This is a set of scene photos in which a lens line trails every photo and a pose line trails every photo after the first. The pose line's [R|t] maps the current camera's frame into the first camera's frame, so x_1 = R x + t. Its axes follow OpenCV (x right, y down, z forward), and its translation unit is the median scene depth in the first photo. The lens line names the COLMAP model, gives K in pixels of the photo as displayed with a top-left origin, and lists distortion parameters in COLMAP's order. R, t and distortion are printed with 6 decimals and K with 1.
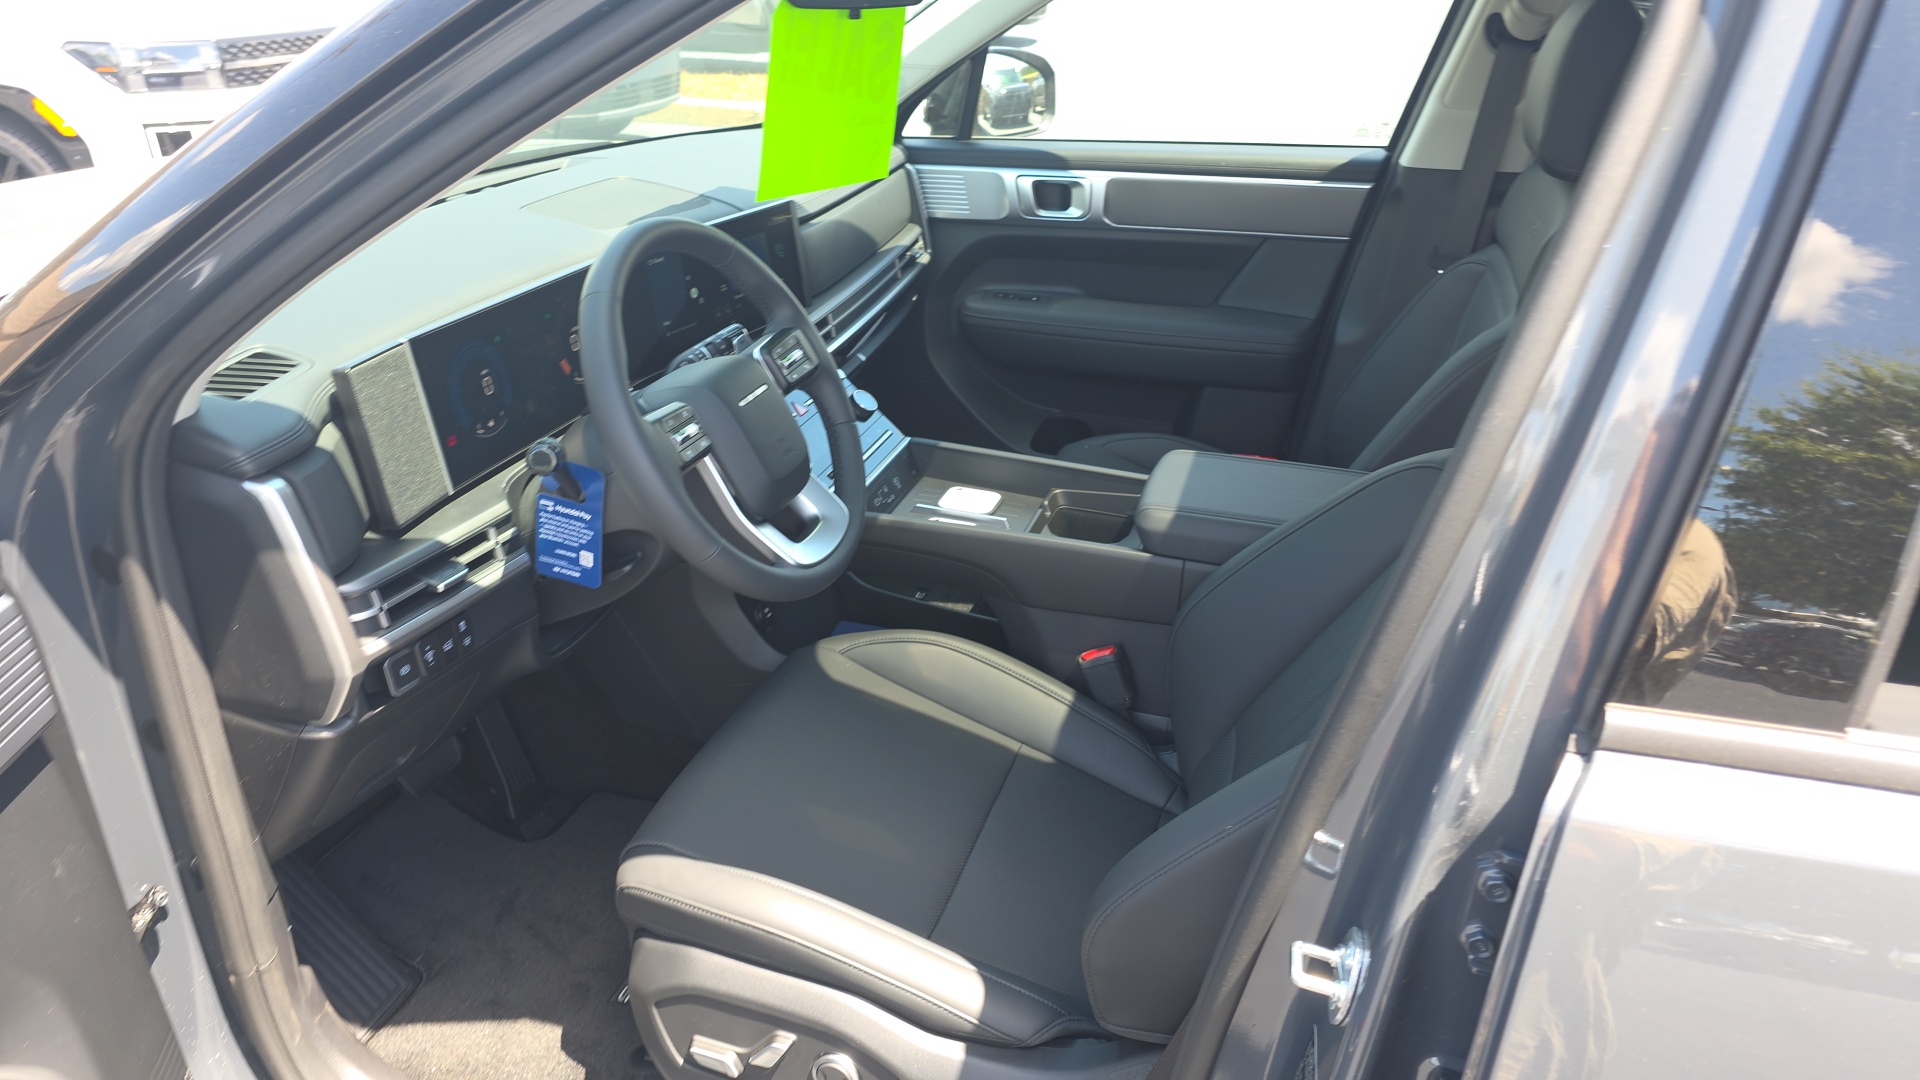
lens RADIAL K [[1230.8, 0, 956.3], [0, 1230.8, 569.9], [0, 0, 1]] dist [0.027977, -0.001174]
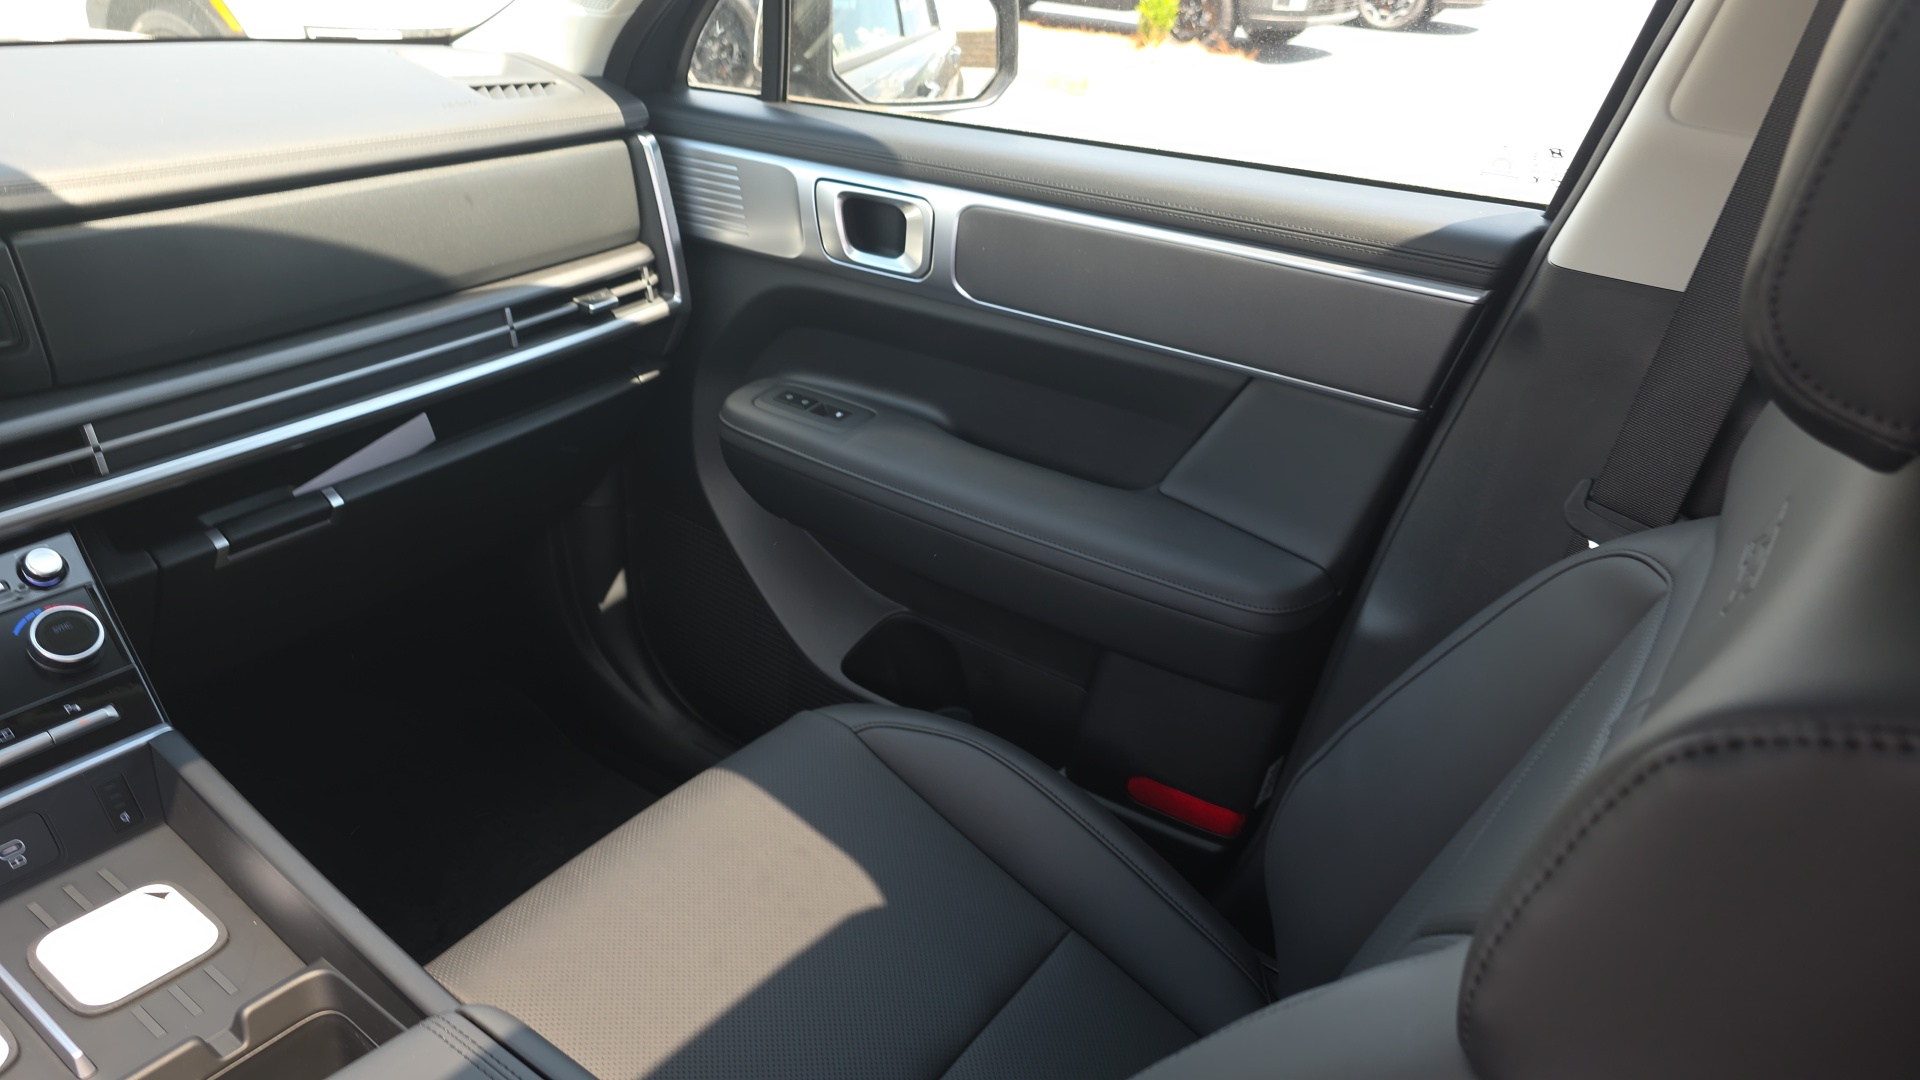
lens RADIAL K [[1298.9, 0, 959.5], [0, 1298.9, 571.0], [0, 0, 1]] dist [0.039074, -0.035424]
pose [[0.947591, 0.187161, -0.258926, 0.295032], [-0.186686, 0.982058, 0.026653, -0.195826], [0.259268, 0.023082, 0.965529, 0.525396]]
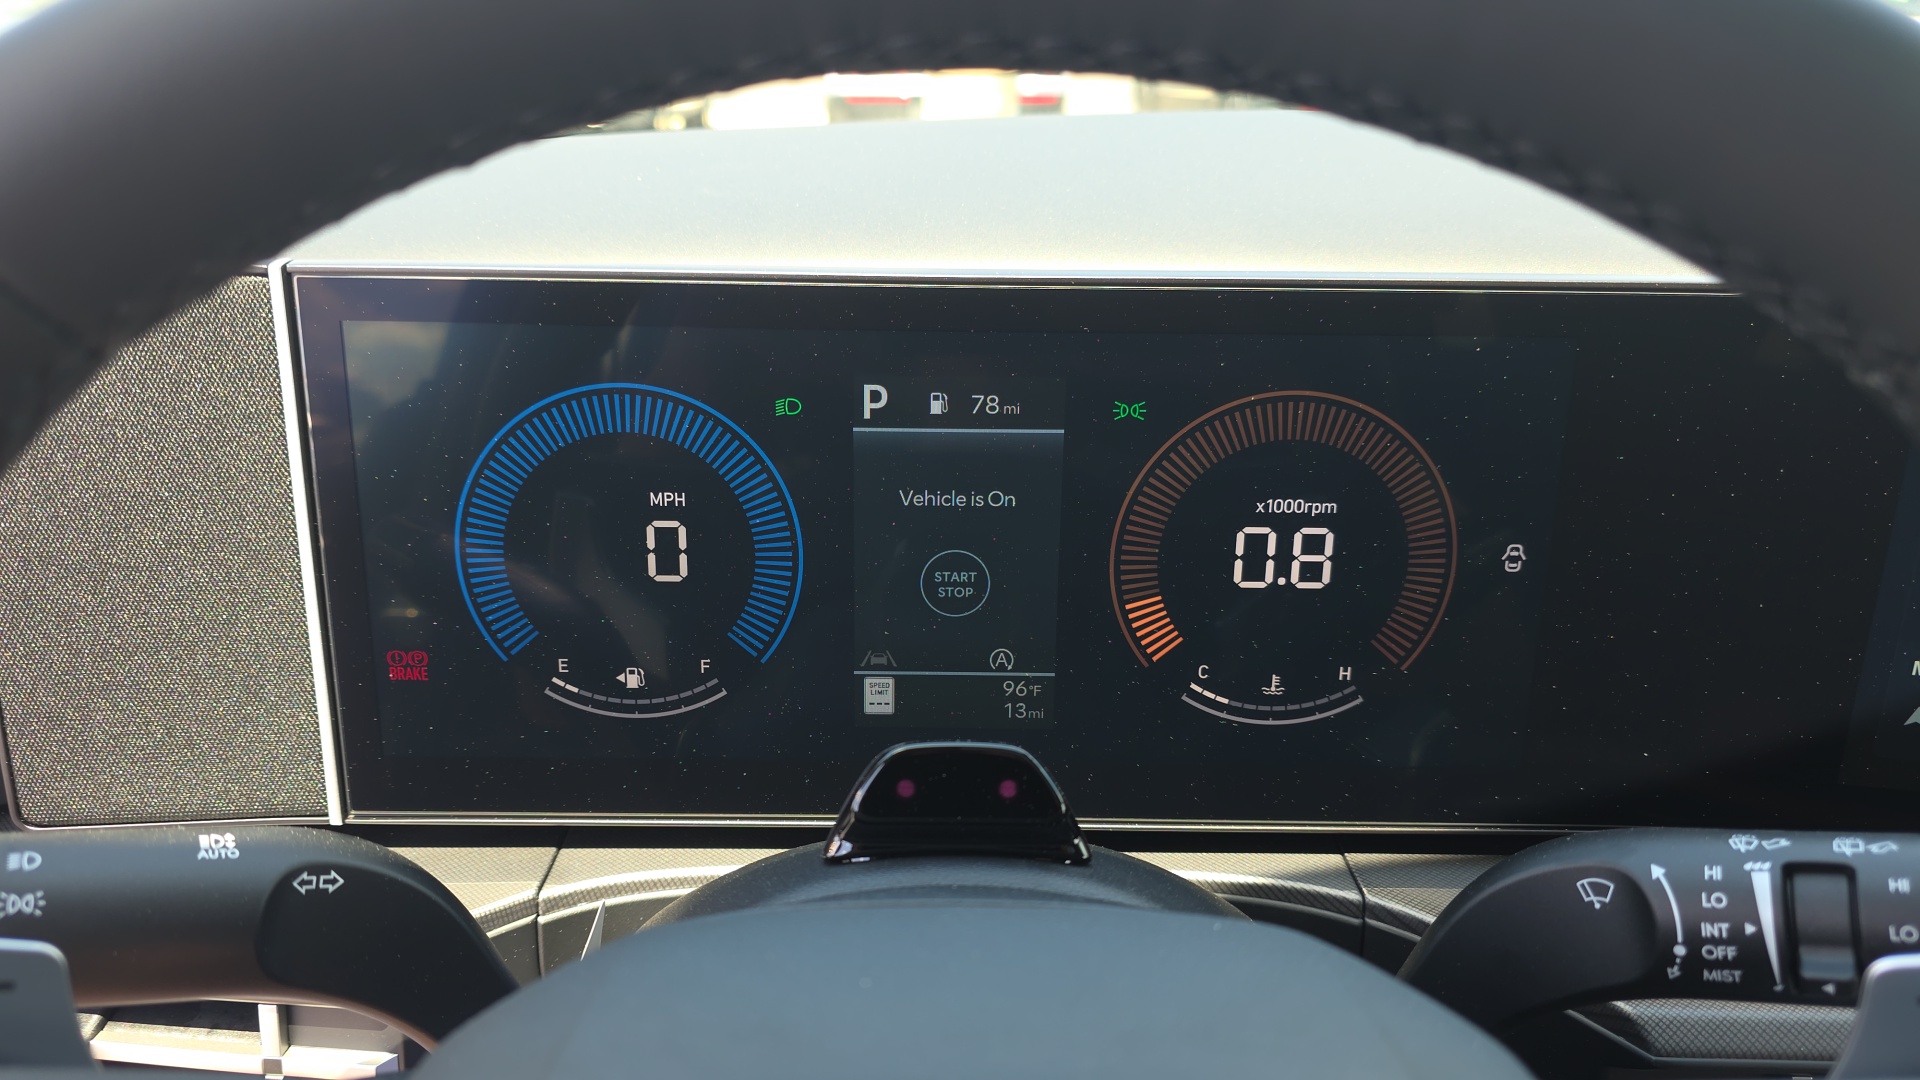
lens RADIAL K [[1385.3, 0, 918.4], [0, 1385.3, 520.1], [0, 0, 1]] dist [0.048052, -0.000292]
pose [[0.279298, 0.341493, -0.897427, -0.054022], [-0.441891, 0.875481, 0.195617, -0.135193], [0.852482, 0.341929, 0.395423, 0.524246]]
